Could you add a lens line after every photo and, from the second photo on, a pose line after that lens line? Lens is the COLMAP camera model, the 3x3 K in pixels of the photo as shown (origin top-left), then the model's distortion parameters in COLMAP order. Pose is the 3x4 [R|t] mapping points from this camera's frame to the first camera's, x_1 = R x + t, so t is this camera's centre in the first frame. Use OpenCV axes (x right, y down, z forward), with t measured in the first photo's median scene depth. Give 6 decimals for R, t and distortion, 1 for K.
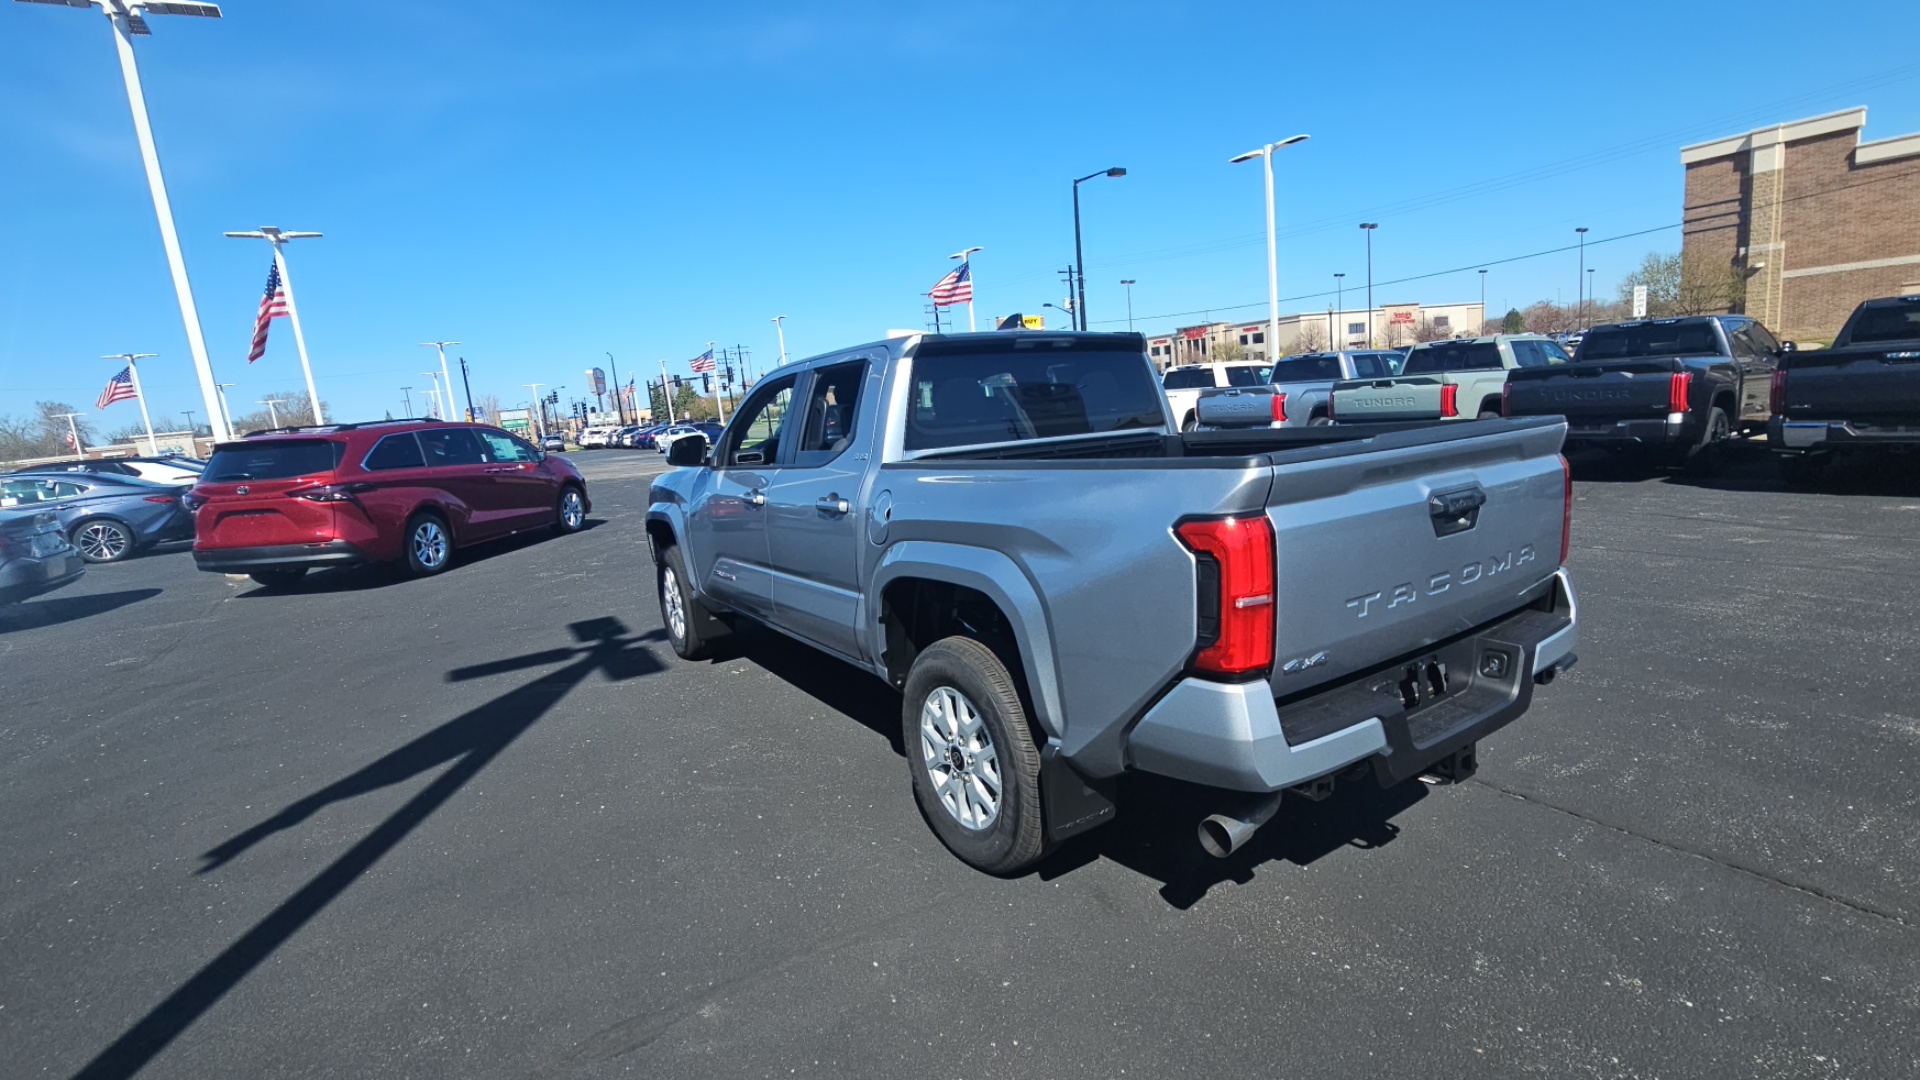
lens RADIAL K [[858.0, 0, 978.0], [0, 858.0, 552.5], [0, 0, 1]] dist [0.007906, -0.008391]
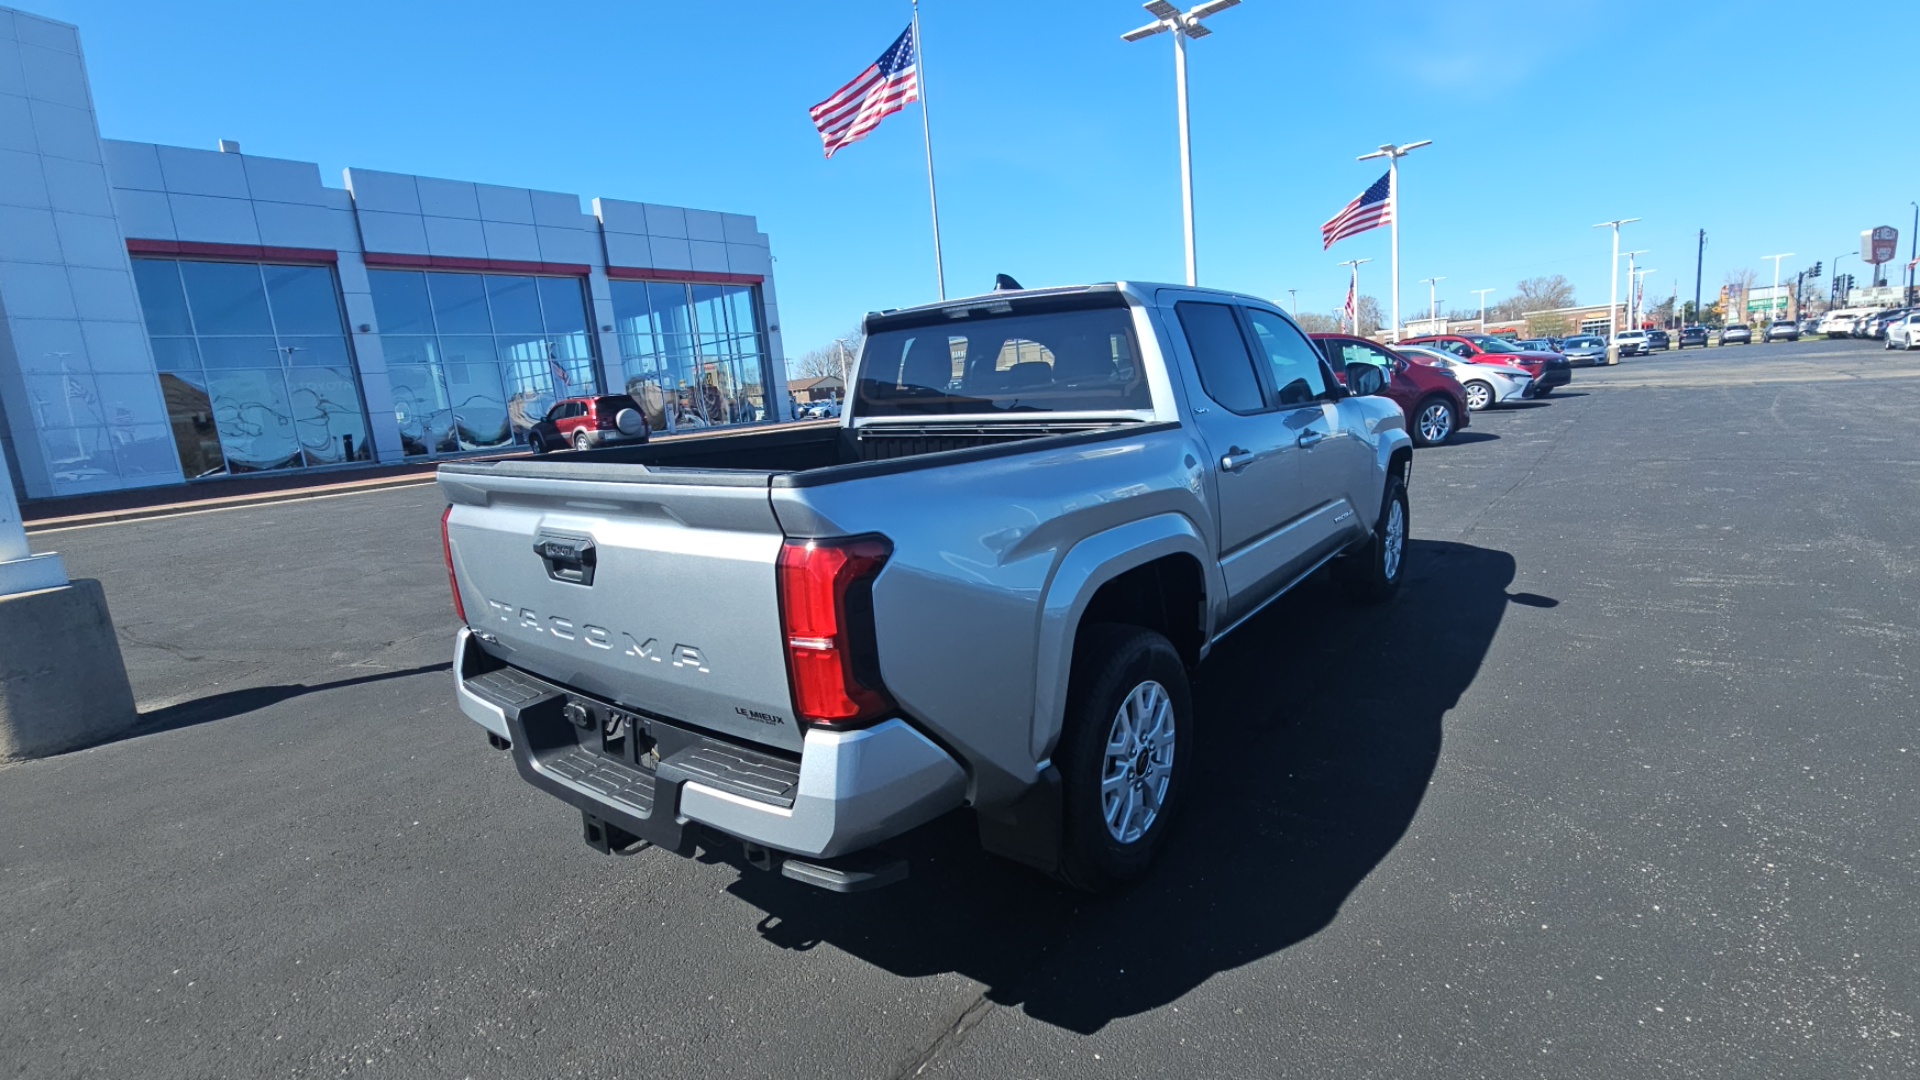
lens RADIAL K [[856.0, 0, 979.9], [0, 856.0, 548.0], [0, 0, 1]] dist [0.010264, -0.006382]
pose [[0.325565, 0.235871, -0.915627, 0.225174], [-0.118226, 0.970940, 0.208083, -0.043917], [0.938099, 0.040507, 0.343990, 0.163224]]
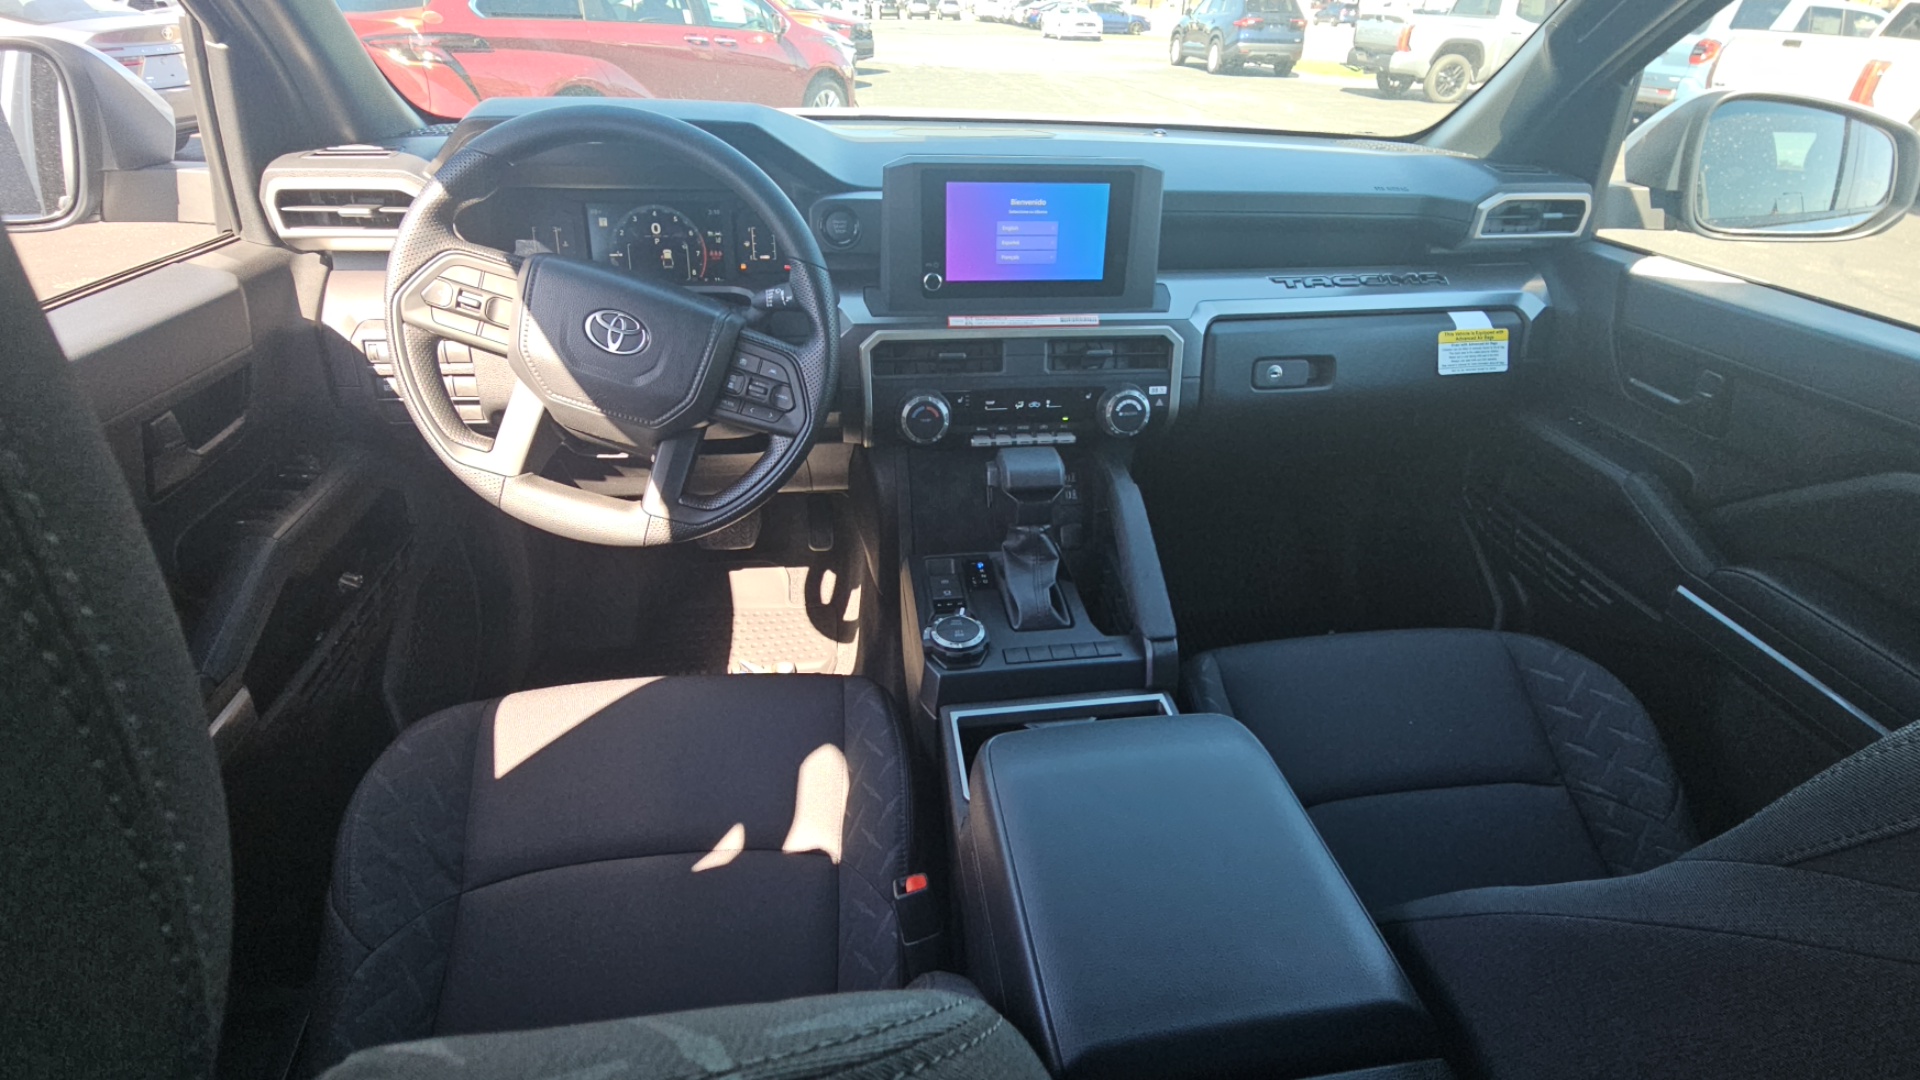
lens RADIAL K [[861.7, 0, 980.1], [0, 861.7, 542.4], [0, 0, 1]] dist [0.004745, -0.004919]
pose [[0.896713, 0.316934, -0.308964, -0.023519], [-0.172182, 0.892846, 0.416149, -0.044971], [0.407749, -0.319968, 0.855197, 0.277023]]
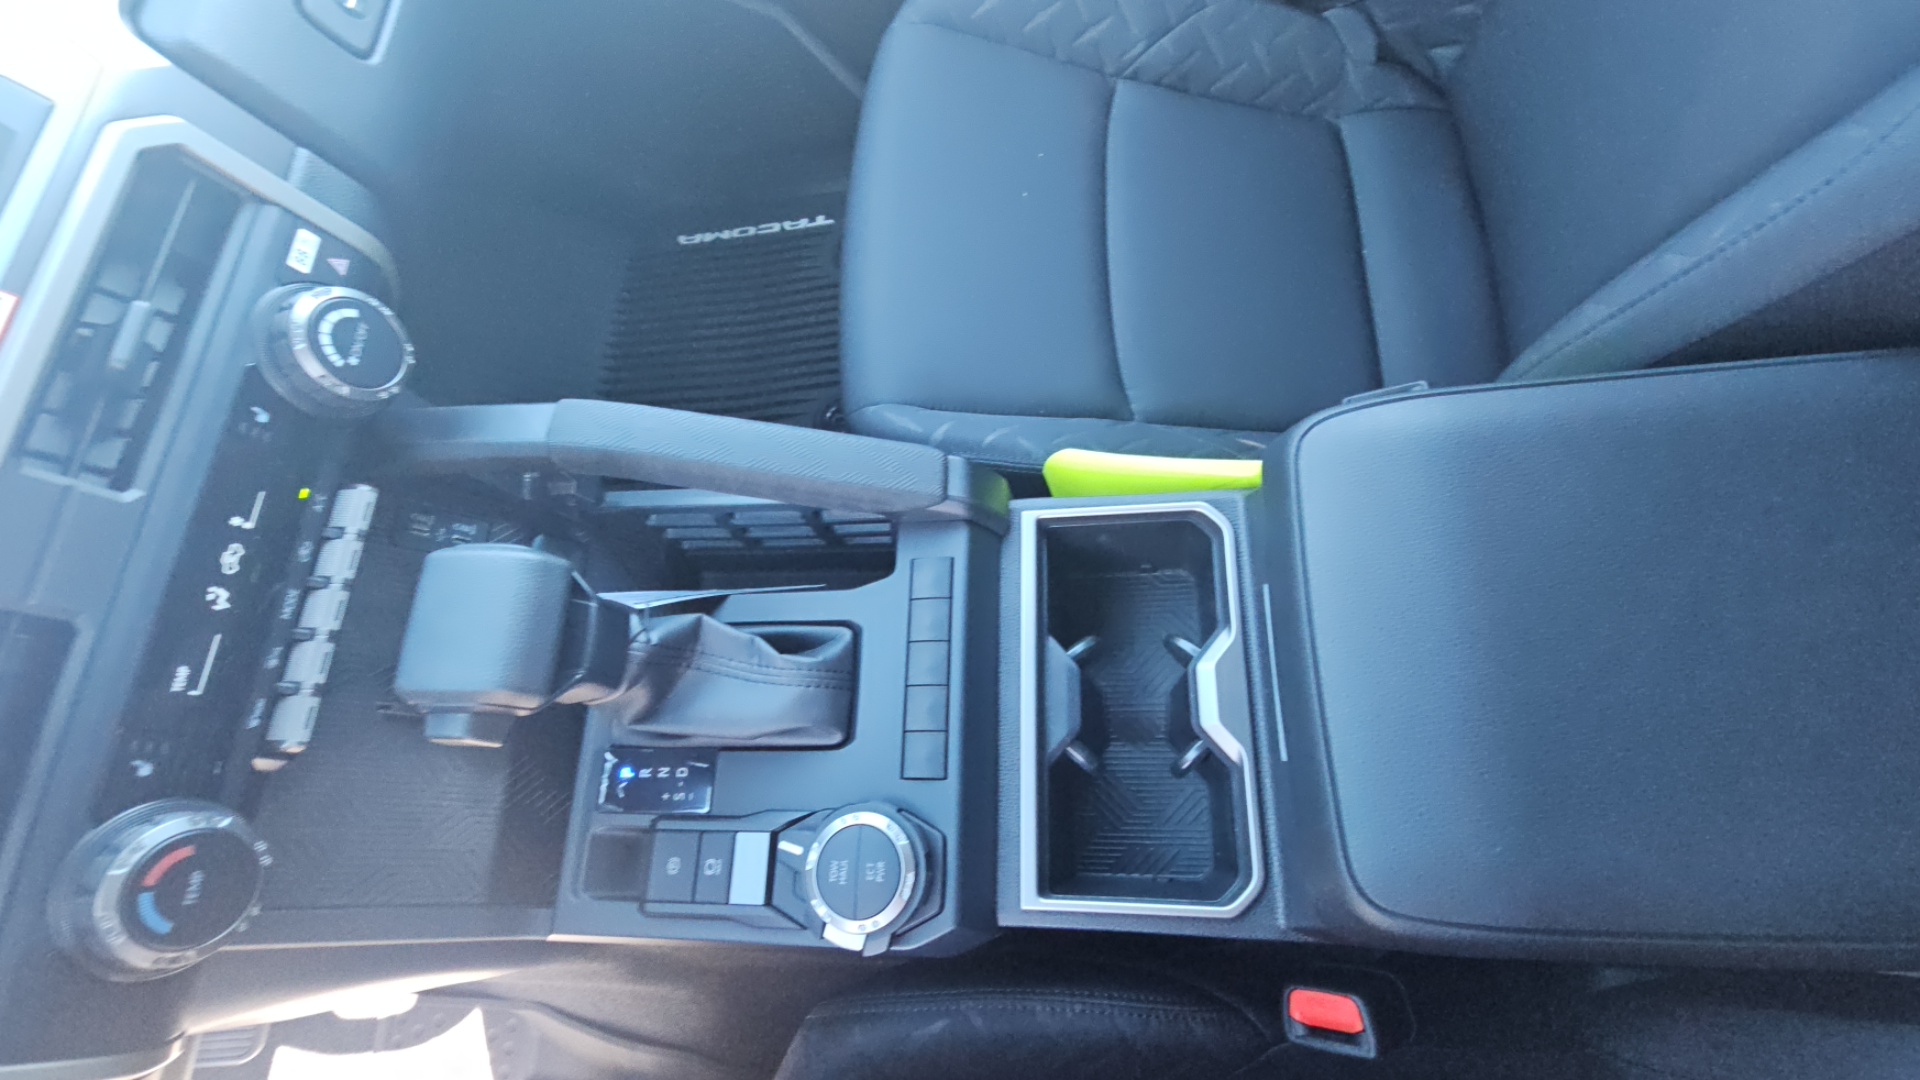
lens RADIAL K [[856.0, 0, 979.9], [0, 856.0, 548.0], [0, 0, 1]] dist [0.010264, -0.006382]
pose [[0.588019, -0.774532, 0.233094, -0.036254], [0.279539, 0.465022, 0.840007, -0.042275], [-0.759007, -0.428782, 0.489954, 0.310073]]
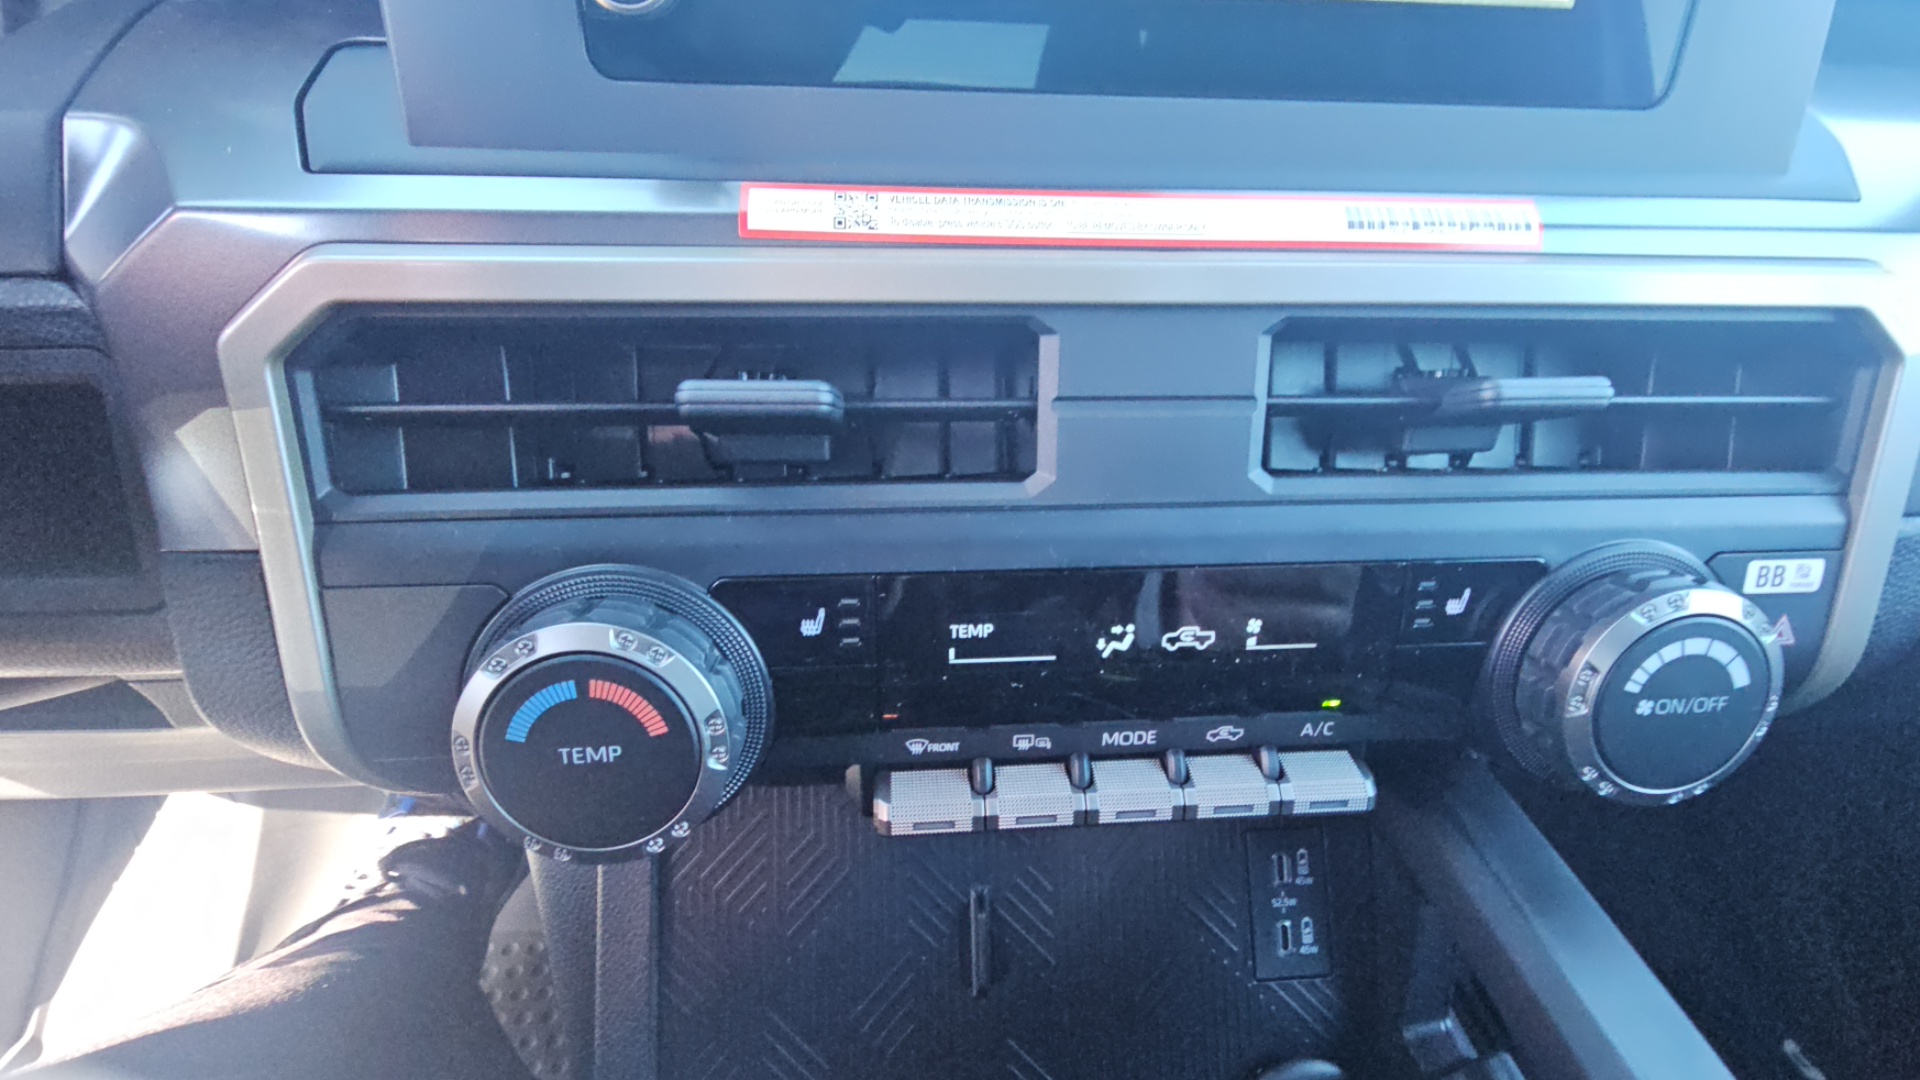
lens RADIAL K [[861.7, 0, 980.1], [0, 861.7, 542.4], [0, 0, 1]] dist [0.004745, -0.004919]
pose [[0.870499, 0.313927, -0.379053, -0.041280], [-0.171721, 0.915494, 0.363844, -0.033692], [0.461241, -0.251635, 0.850845, 0.324680]]
